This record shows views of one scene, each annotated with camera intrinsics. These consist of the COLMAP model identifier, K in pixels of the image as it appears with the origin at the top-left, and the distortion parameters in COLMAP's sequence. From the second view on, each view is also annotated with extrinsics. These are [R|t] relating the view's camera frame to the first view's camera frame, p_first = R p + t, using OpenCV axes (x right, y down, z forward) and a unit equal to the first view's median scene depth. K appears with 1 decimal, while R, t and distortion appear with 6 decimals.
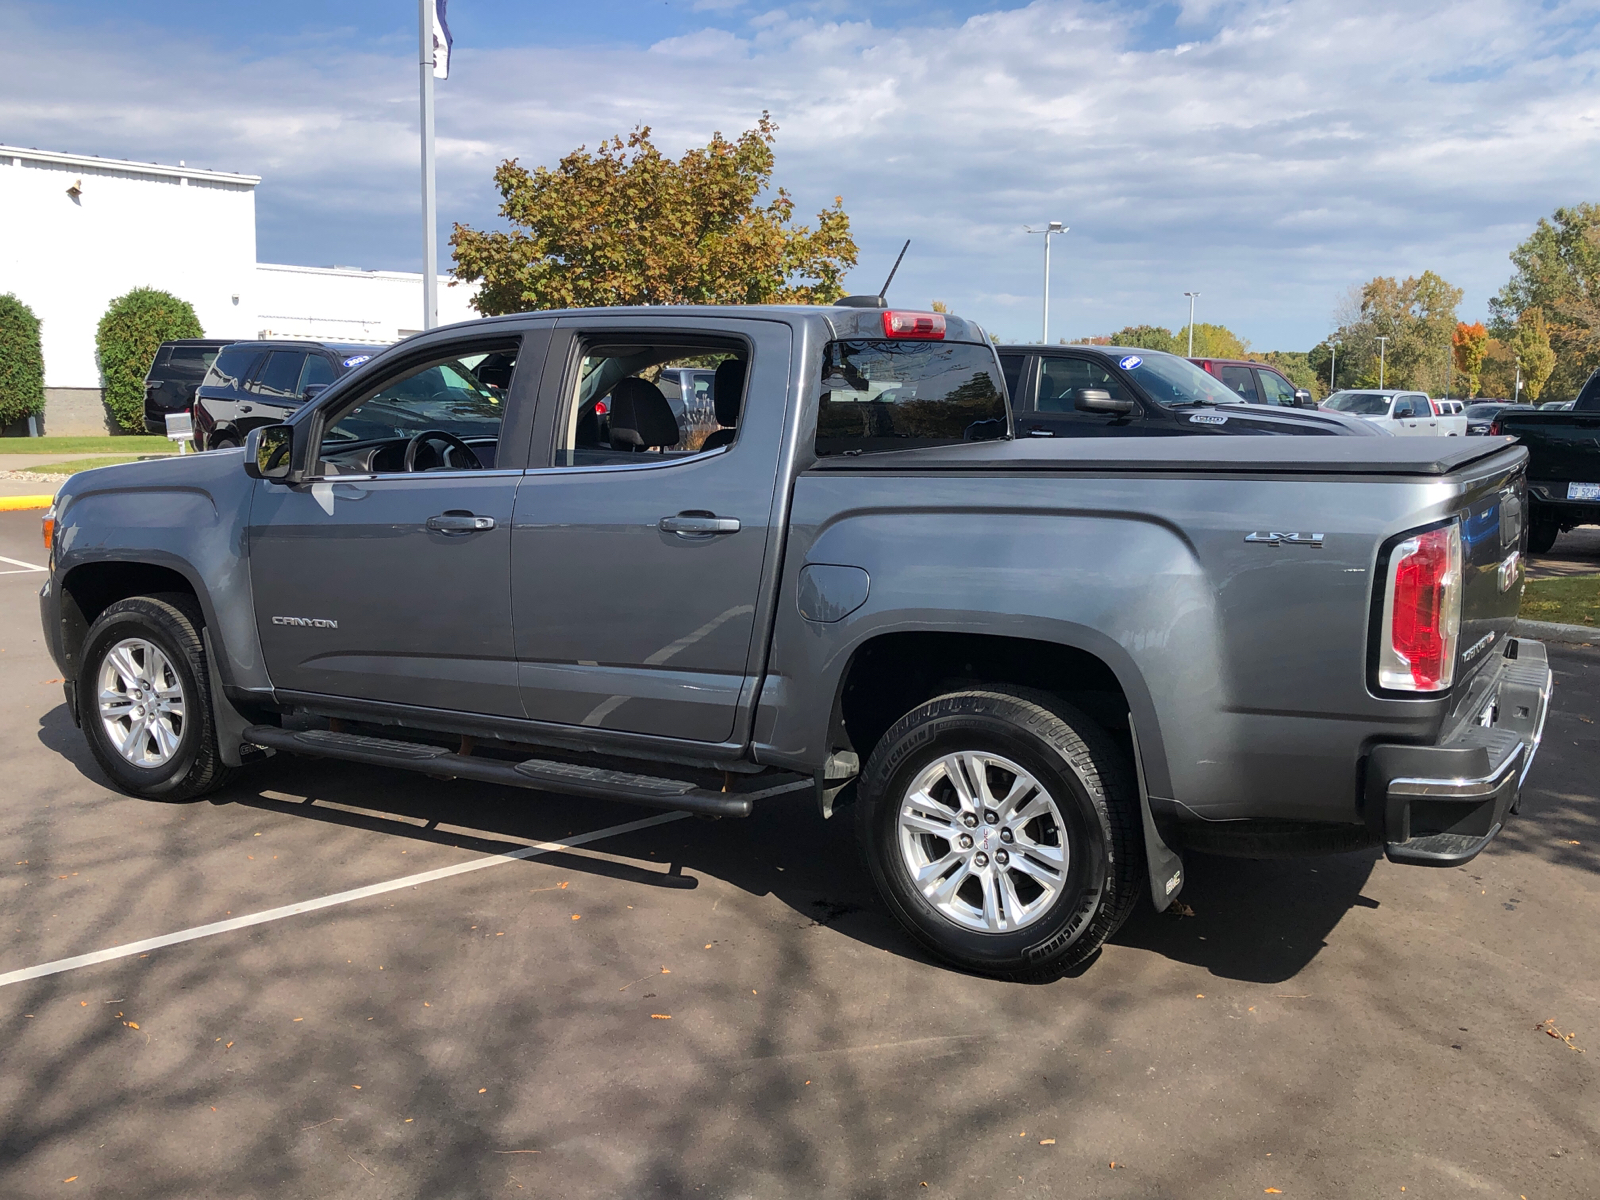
lens RADIAL K [[1562.6, 0, 790.9], [0, 1562.6, 601.3], [0, 0, 1]] dist [0.016968, 0.000000]
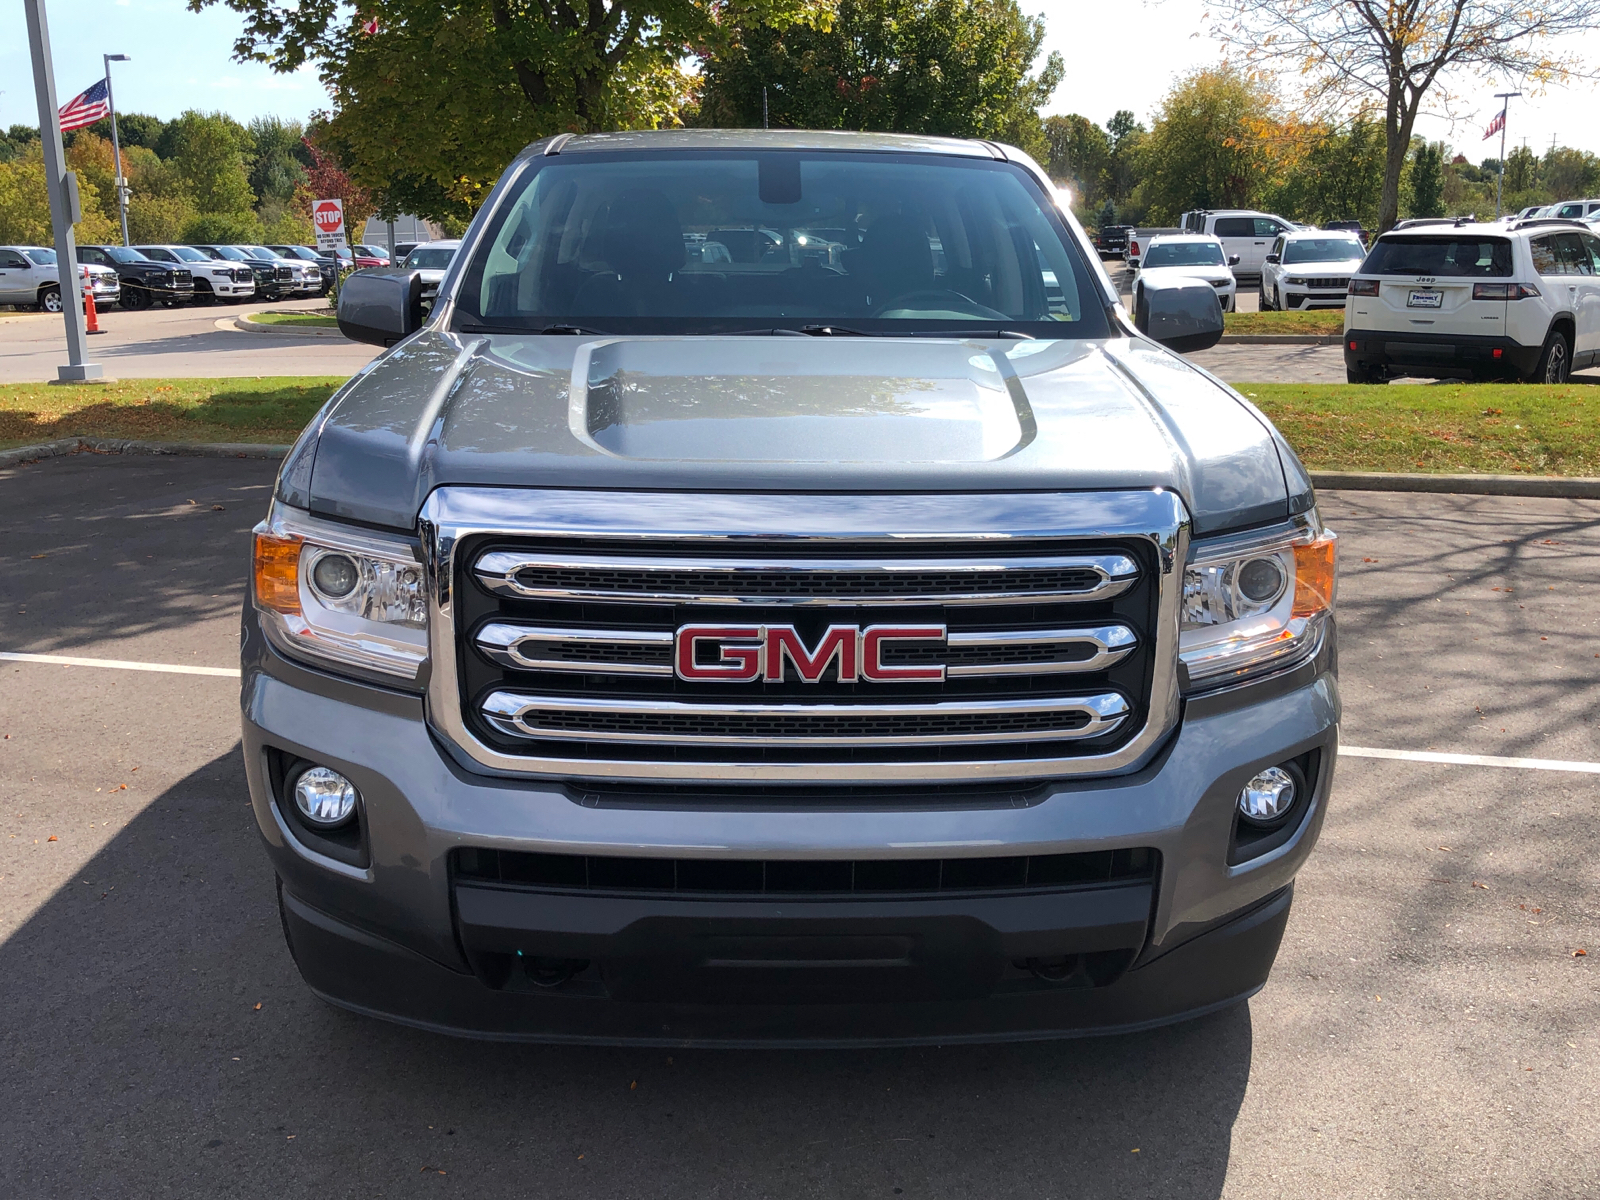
lens RADIAL K [[1562.6, 0, 793.8], [0, 1562.6, 590.5], [0, 0, 1]] dist [0.016968, 0.000000]
pose [[-0.534891, -0.186708, 0.824034, -0.240516], [0.115331, 0.950017, 0.290116, -0.056539], [-0.837013, 0.250217, -0.486622, 0.424801]]
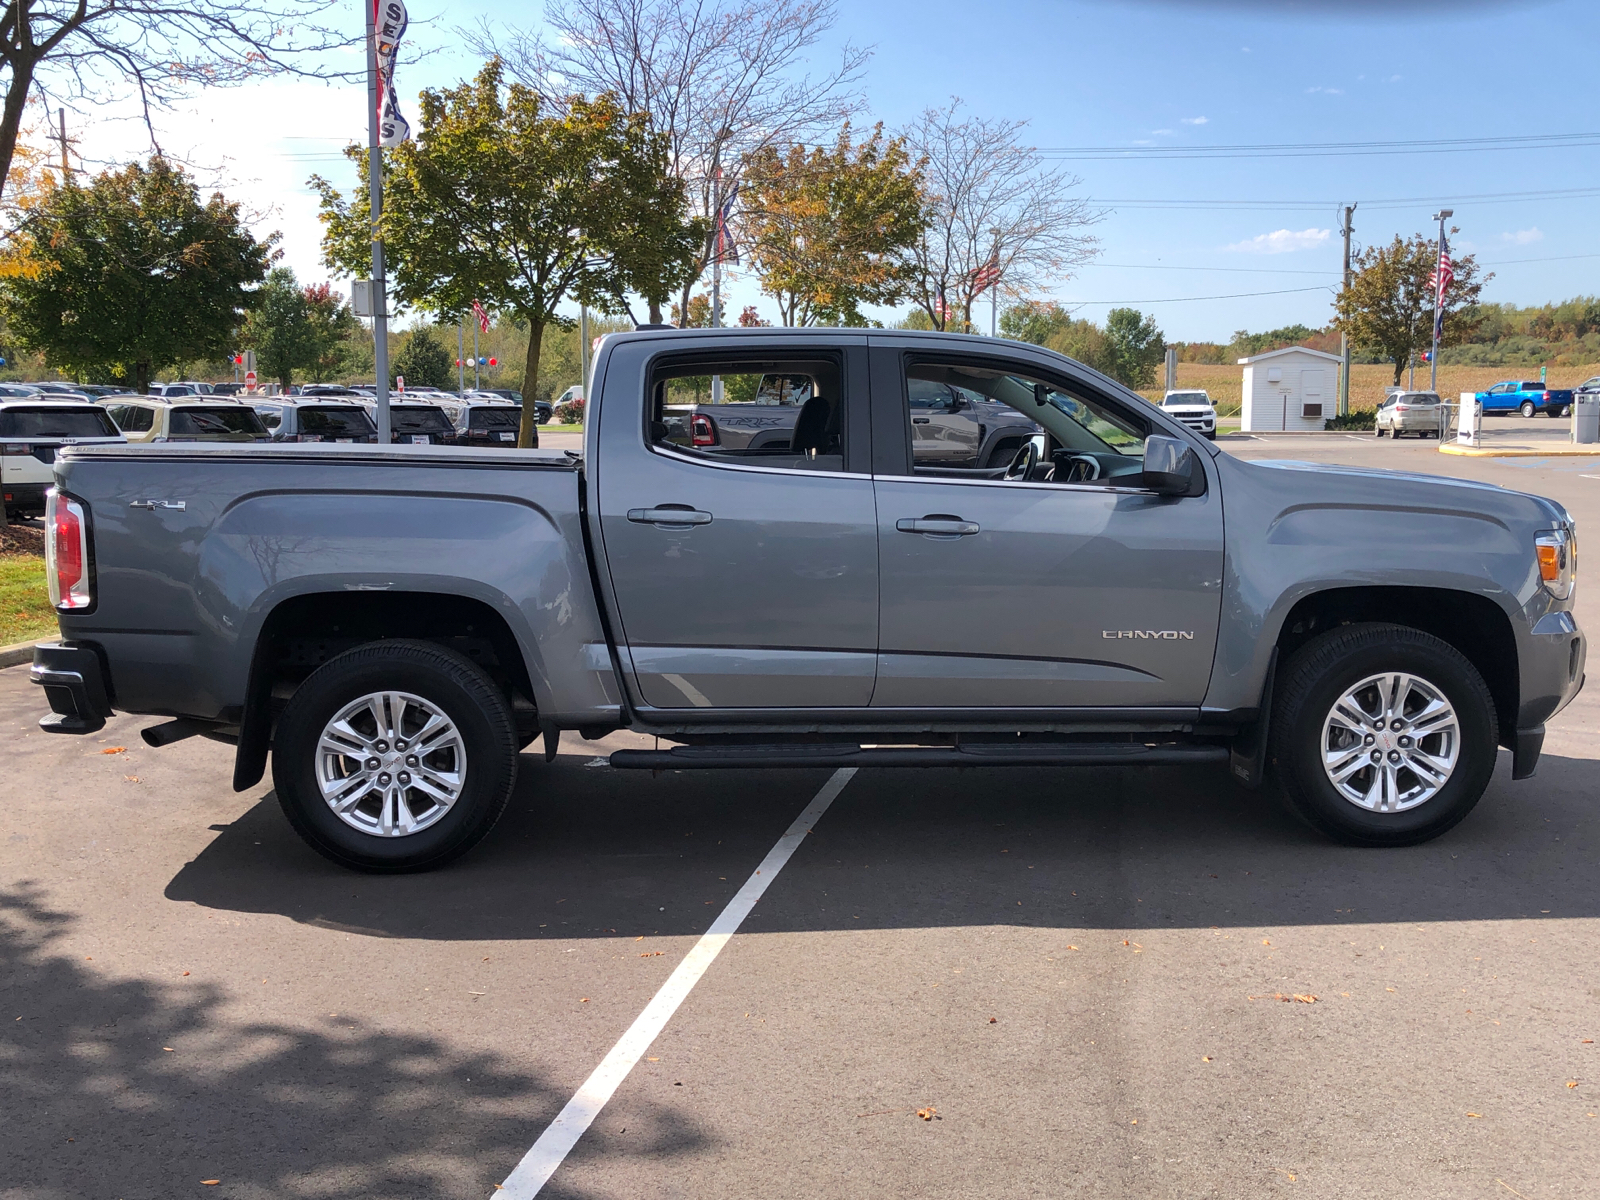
lens RADIAL K [[1562.6, 0, 806.3], [0, 1562.6, 607.7], [0, 0, 1]] dist [0.016968, 0.000000]
pose [[-0.832387, 0.070078, -0.549746, 0.162213], [-0.074662, 0.968749, 0.236538, -0.073684], [0.549142, 0.237936, -0.801143, 0.550215]]
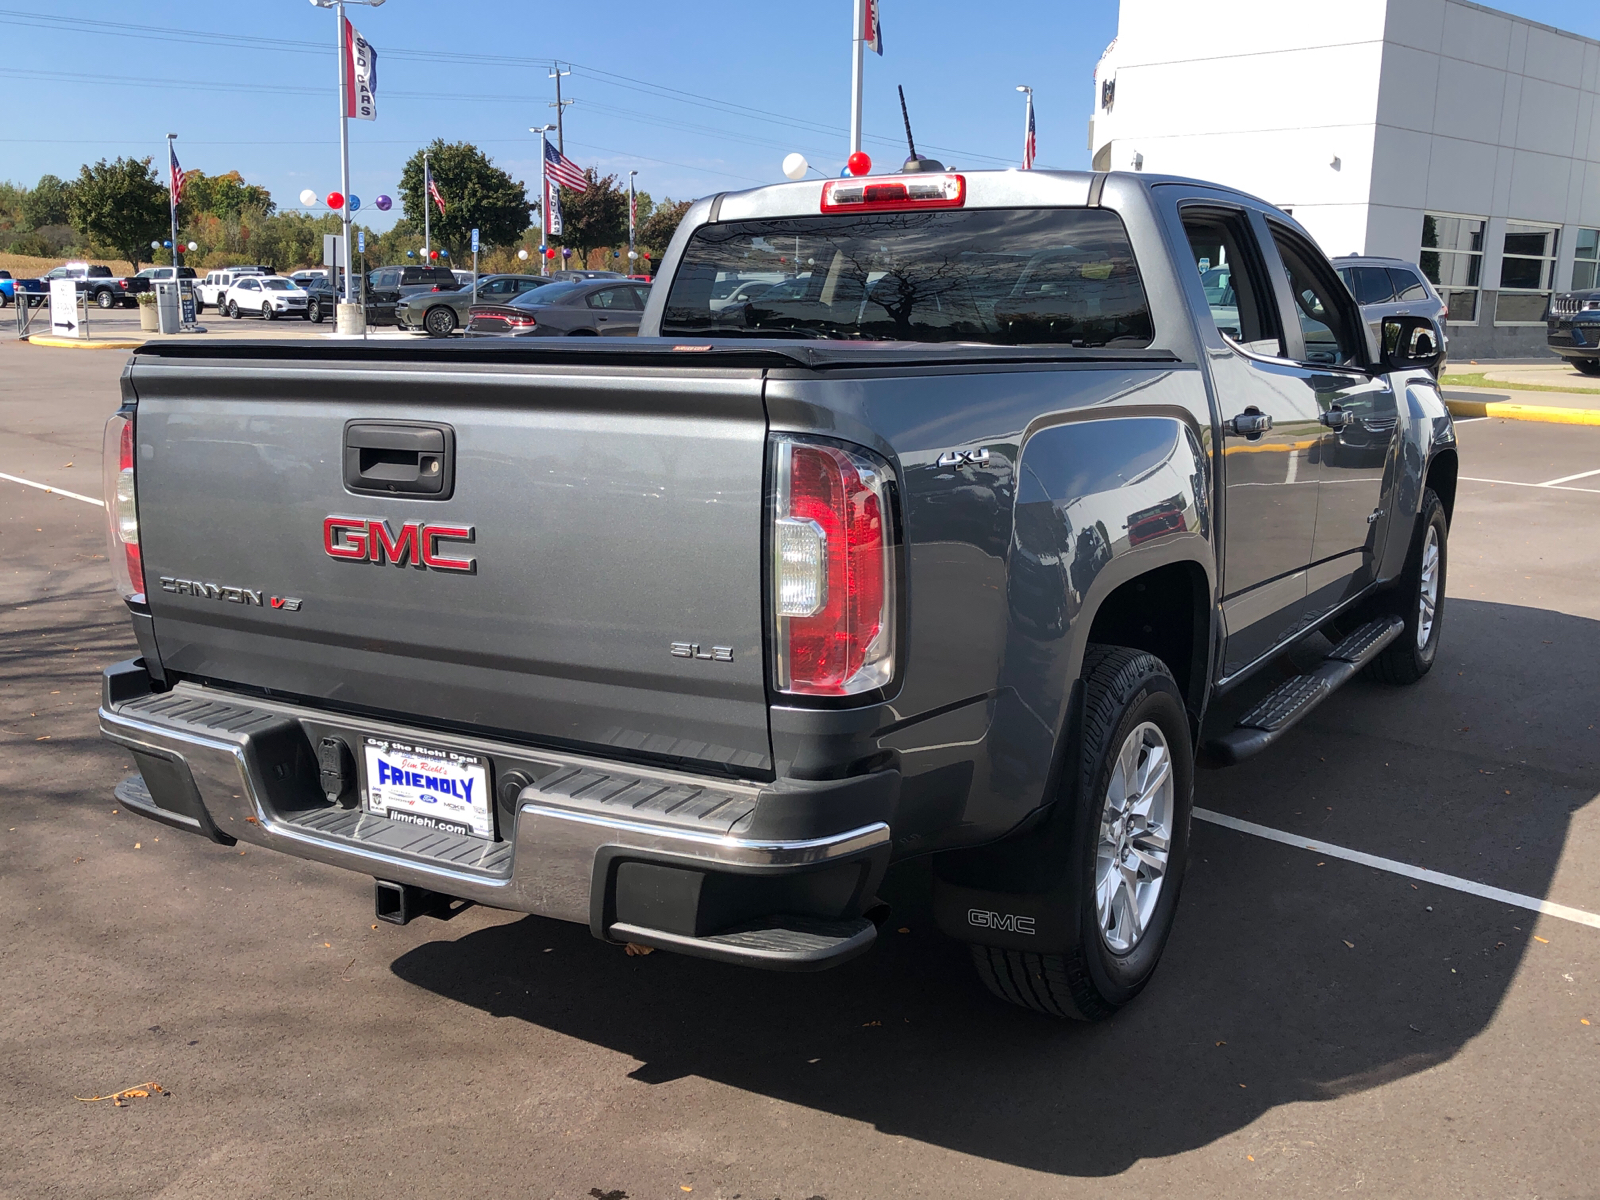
lens RADIAL K [[1562.6, 0, 809.7], [0, 1562.6, 591.3], [0, 0, 1]] dist [0.016968, 0.000000]
pose [[-0.015463, 0.177839, -0.983938, 0.241315], [-0.144171, 0.973376, 0.178196, -0.030125], [0.989432, 0.144611, 0.010588, 0.259093]]
